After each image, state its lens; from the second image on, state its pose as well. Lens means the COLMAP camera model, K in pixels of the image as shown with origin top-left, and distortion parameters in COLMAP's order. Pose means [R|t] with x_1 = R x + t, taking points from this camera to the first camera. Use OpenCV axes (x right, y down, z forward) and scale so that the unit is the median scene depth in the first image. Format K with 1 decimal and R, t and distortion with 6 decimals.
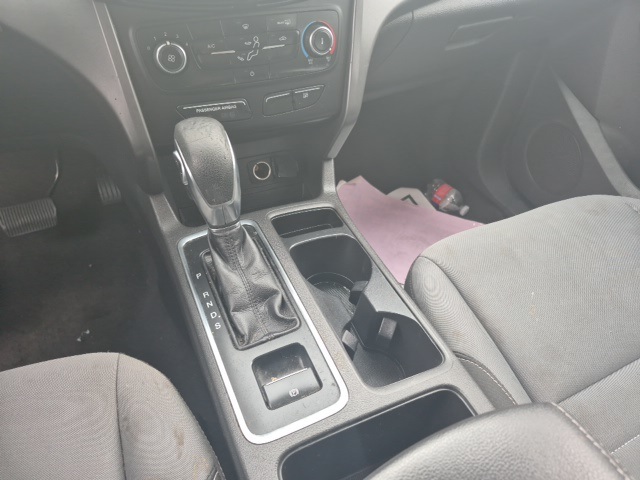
lens RADIAL K [[434.0, 0, 320.0], [0, 434.0, 240.0], [0, 0, 1]] dist [0.147776, -0.210723]
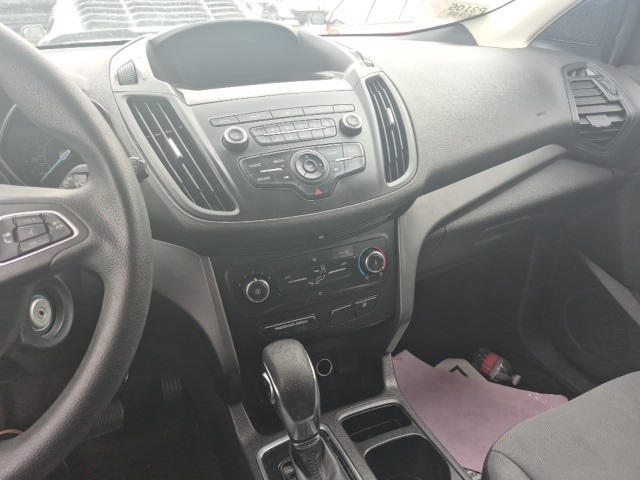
lens RADIAL K [[435.3, 0, 320.0], [0, 435.3, 240.0], [0, 0, 1]] dist [0.056655, -0.044719]
pose [[0.995583, -0.081432, -0.046731, -0.083151], [0.060482, 0.936957, -0.344172, -0.101353], [0.071811, 0.339825, 0.937743, -0.141994]]
